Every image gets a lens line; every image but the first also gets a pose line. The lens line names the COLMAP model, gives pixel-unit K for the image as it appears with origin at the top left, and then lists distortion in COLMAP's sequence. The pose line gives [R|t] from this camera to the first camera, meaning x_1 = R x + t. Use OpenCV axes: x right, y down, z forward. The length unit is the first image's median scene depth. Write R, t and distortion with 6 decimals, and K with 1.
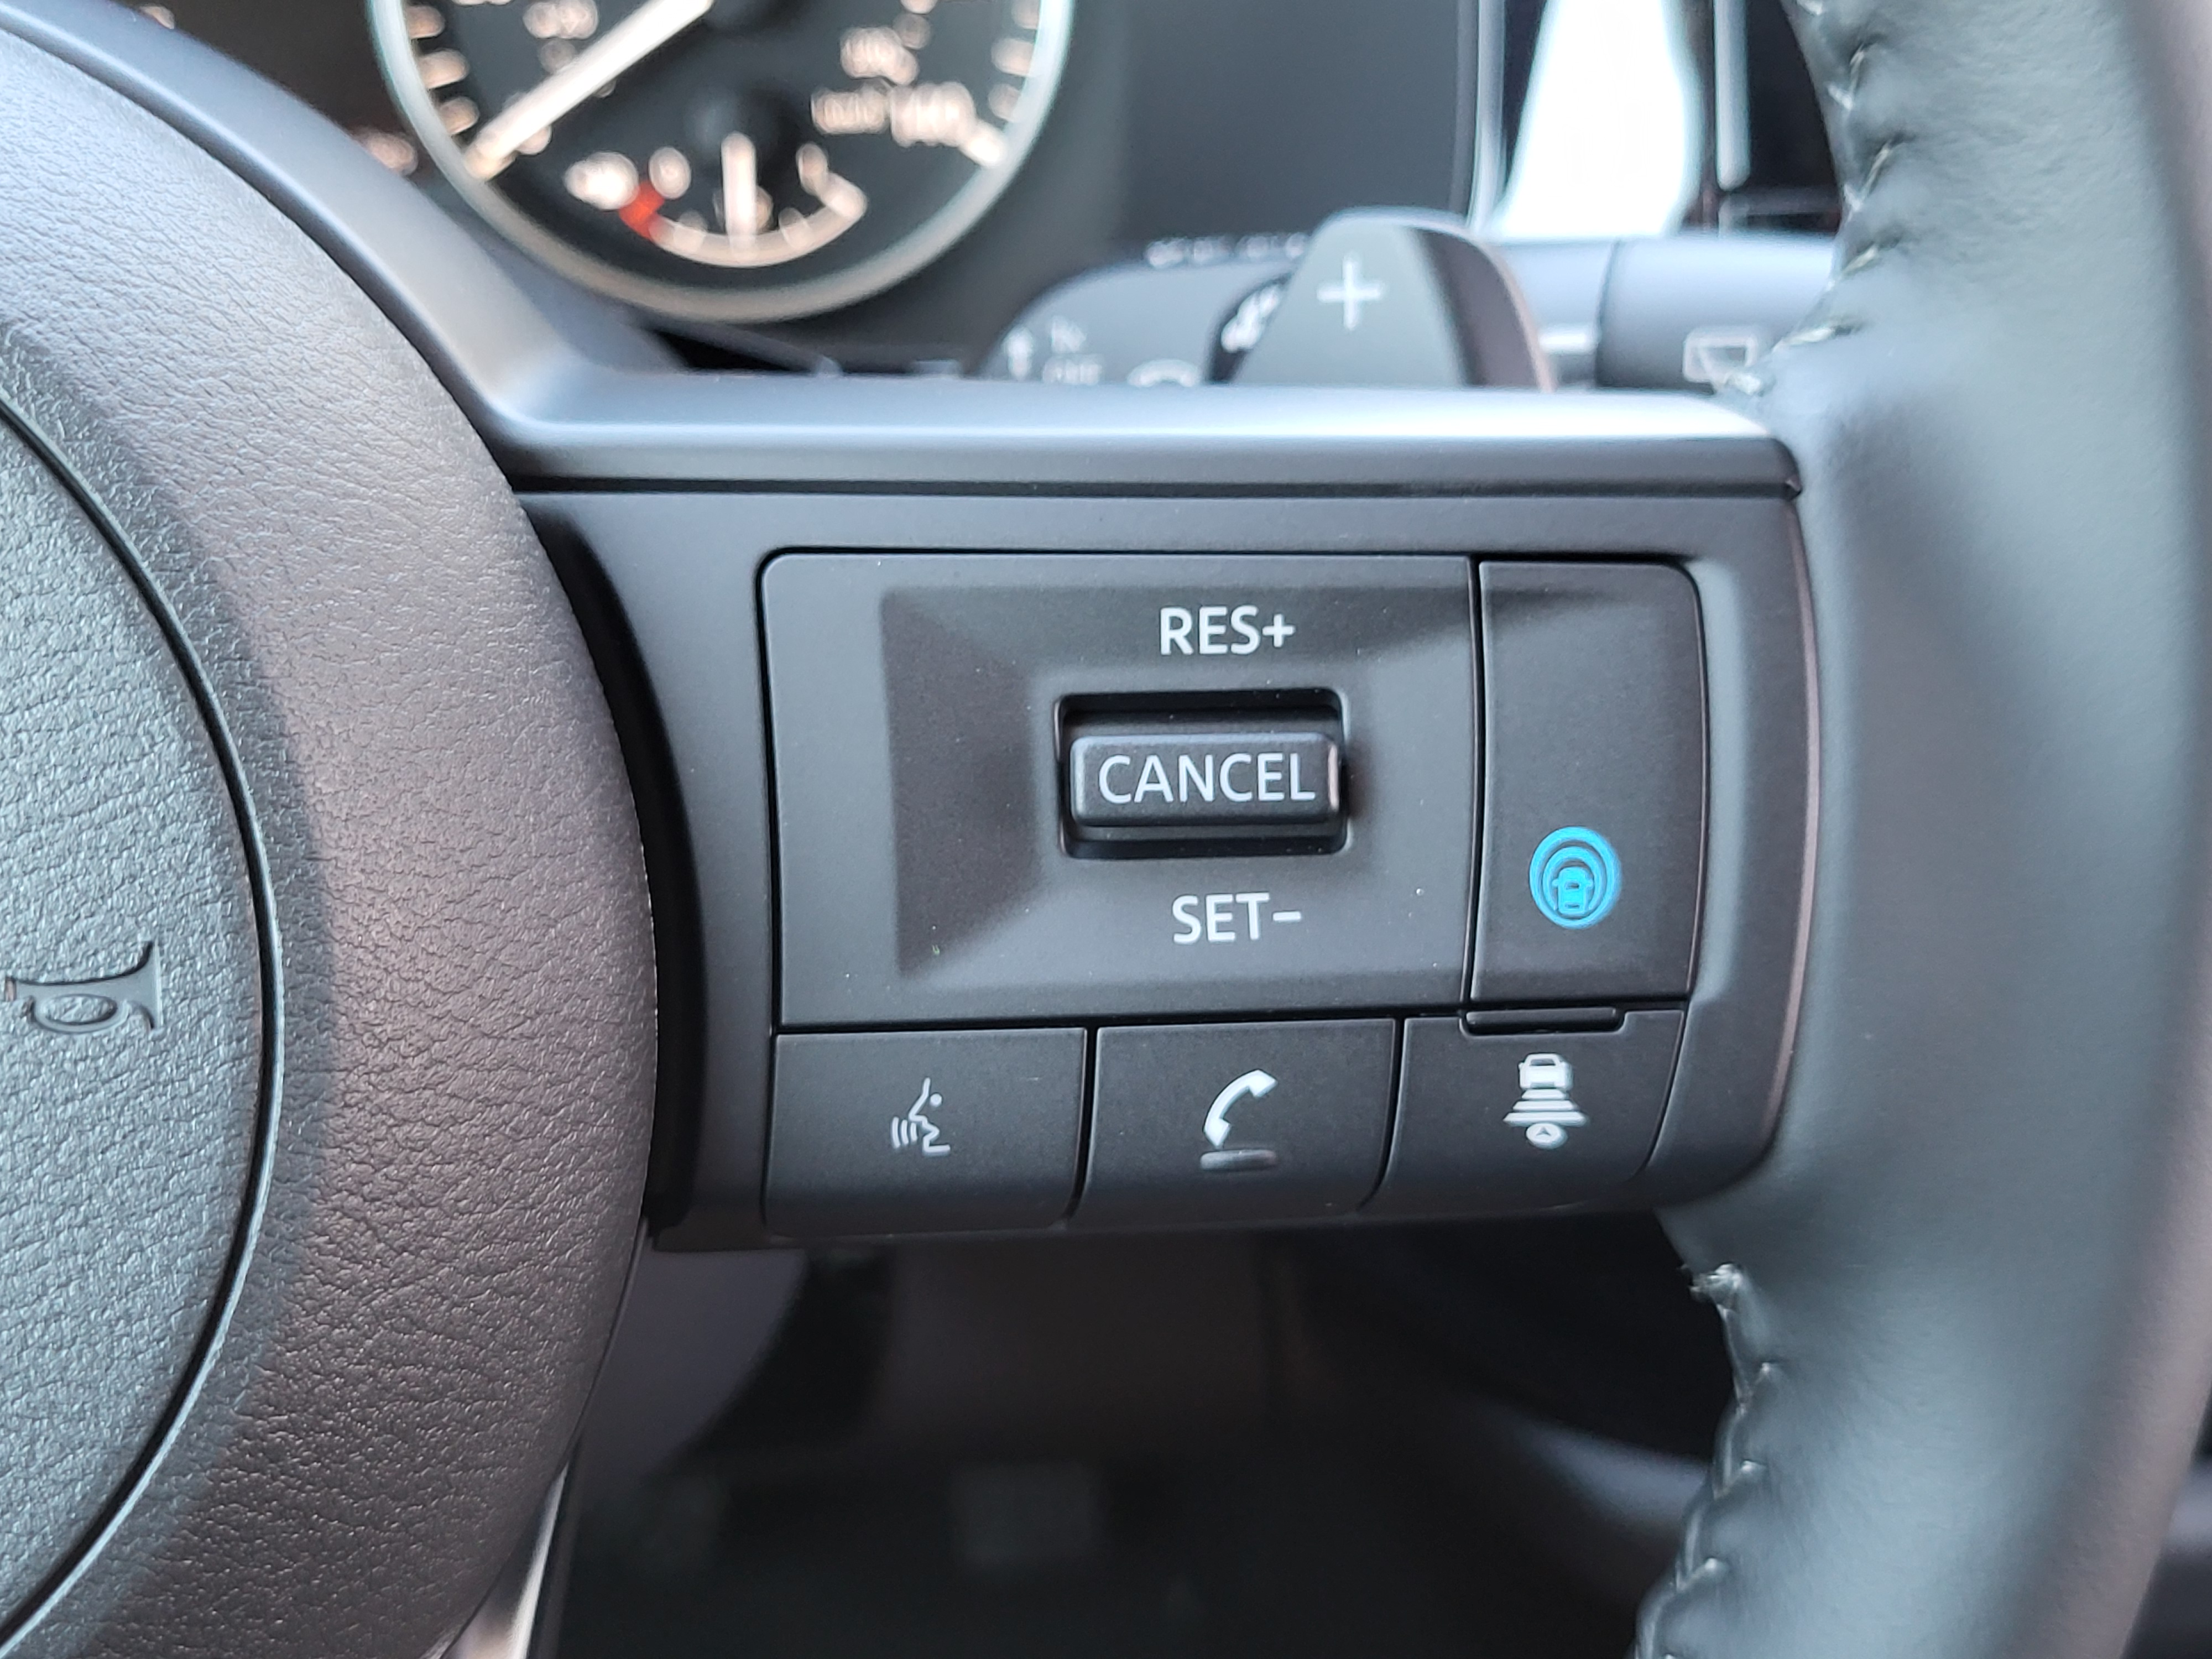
lens RADIAL K [[2822.6, 0, 1106.0], [0, 2822.6, 829.5], [0, 0, 1]] dist [0.012490, 0.009662]
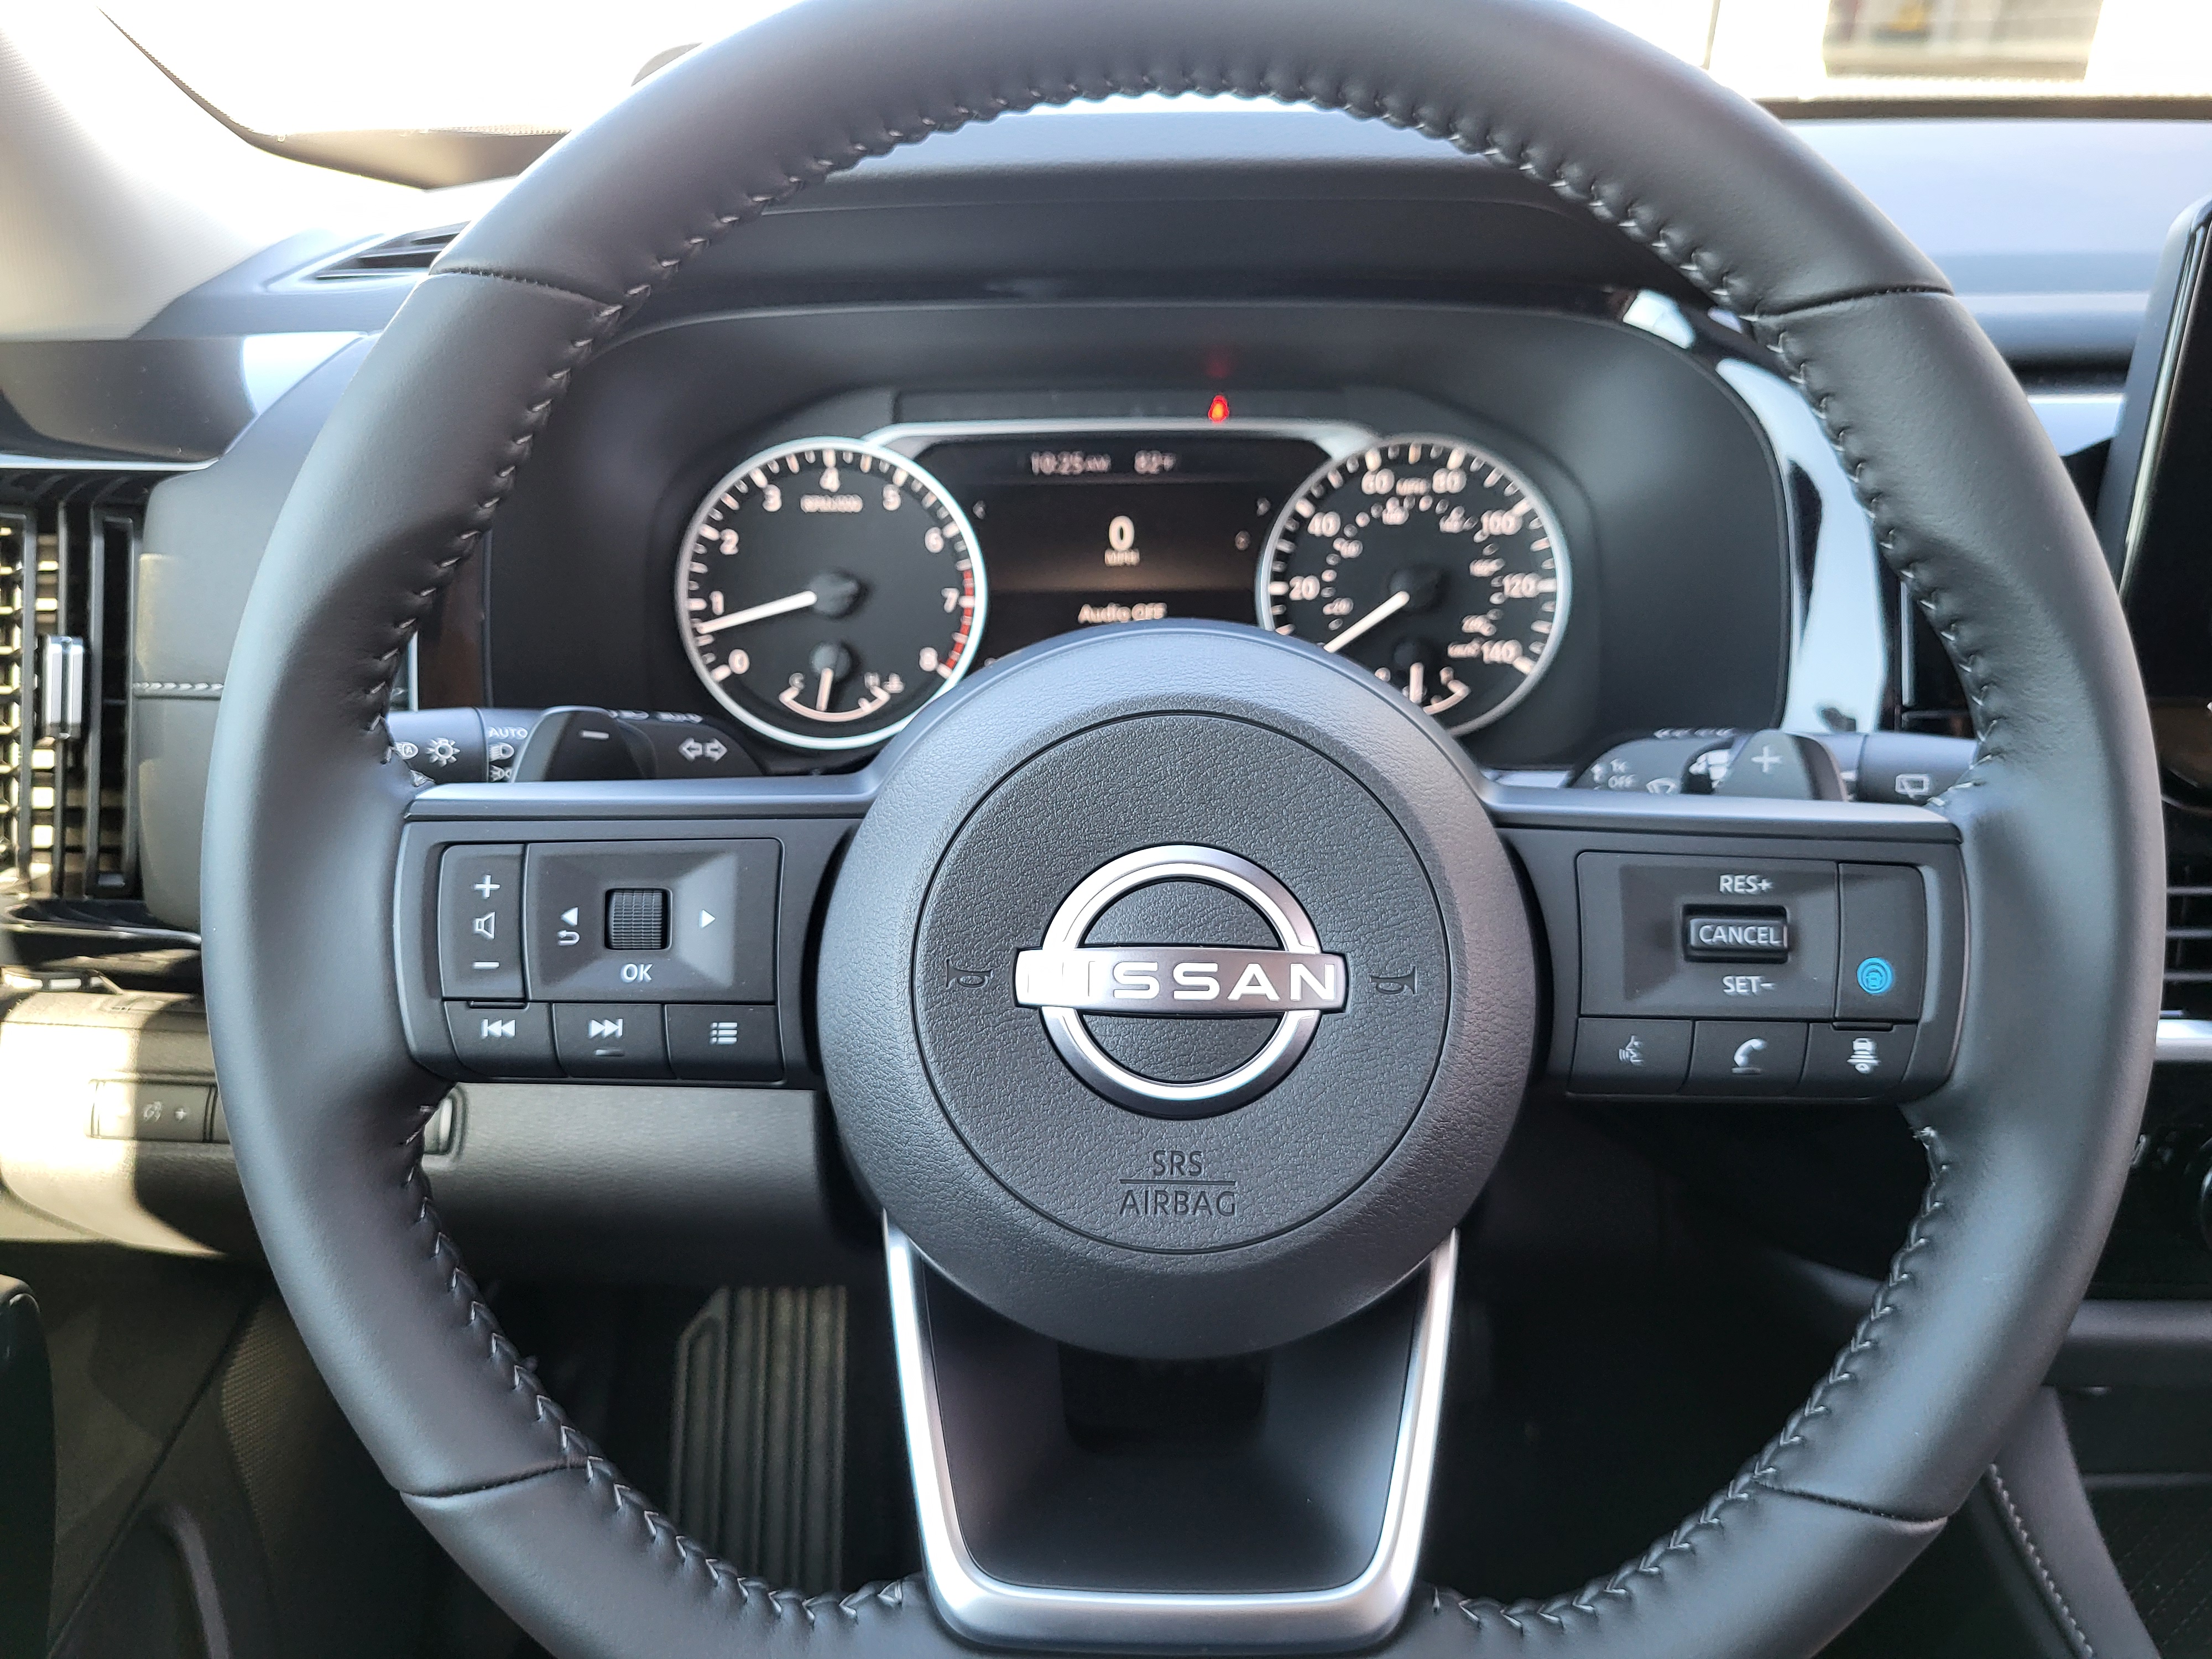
lens RADIAL K [[1766.8, 0, 1077.5], [0, 1766.8, 826.4], [0, 0, 1]] dist [-0.002315, 0.015494]
pose [[0.982494, 0.031025, -0.183692, -0.293841], [-0.050653, 0.993376, -0.103142, 0.089727], [0.179275, 0.110641, 0.977558, -0.874056]]
